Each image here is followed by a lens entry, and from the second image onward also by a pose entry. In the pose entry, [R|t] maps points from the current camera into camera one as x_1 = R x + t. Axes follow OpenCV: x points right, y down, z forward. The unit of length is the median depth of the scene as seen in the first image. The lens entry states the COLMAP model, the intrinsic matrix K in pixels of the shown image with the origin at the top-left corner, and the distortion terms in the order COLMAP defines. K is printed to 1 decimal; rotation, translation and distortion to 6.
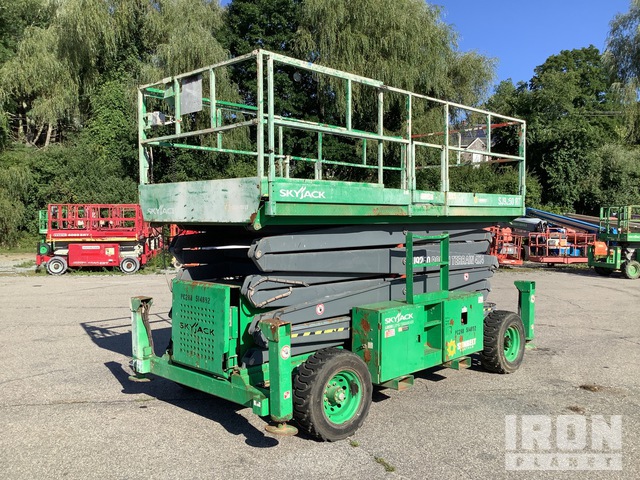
lens RADIAL K [[589.6, 0, 320.0], [0, 589.6, 240.0], [0, 0, 1]] dist [-0.038466, -0.011435]
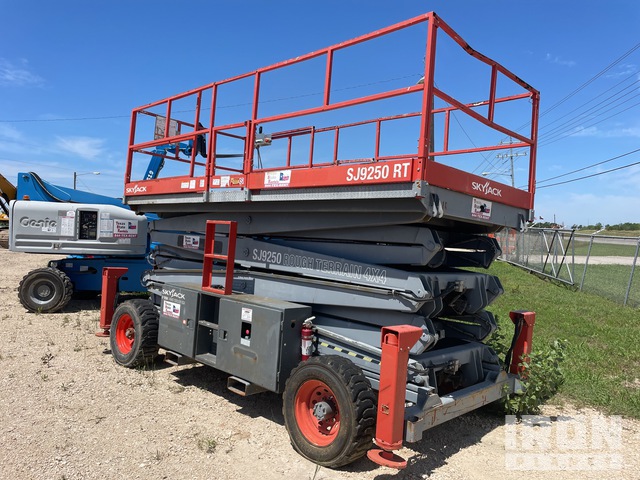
lens RADIAL K [[486.5, 0, 320.0], [0, 486.5, 240.0], [0, 0, 1]] dist [-0.005617, -0.002694]
pose [[-0.010733, -0.006329, -0.999922, 0.944054], [-0.106293, 0.994322, -0.005152, 0.005934], [0.994277, 0.106229, -0.011345, 1.144590]]
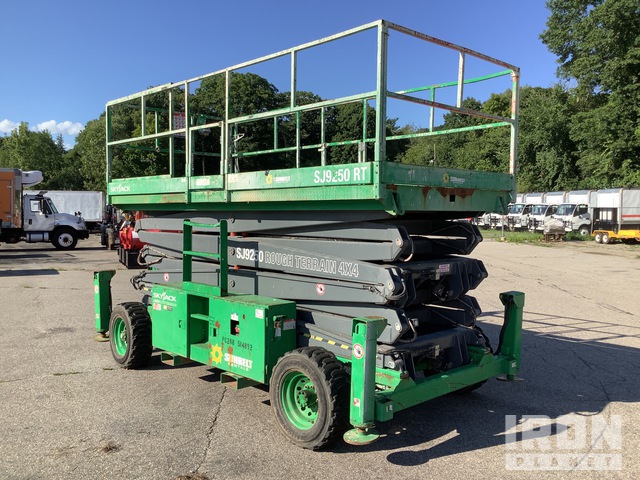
lens RADIAL K [[612.2, 0, 319.8], [0, 612.2, 252.4], [0, 0, 1]] dist [0.001370, -0.013051]
pose [[-0.047150, 0.065521, -0.996737, 1.130786], [-0.042268, 0.996822, 0.067526, -0.034927], [0.997993, 0.045314, -0.044230, 1.205421]]
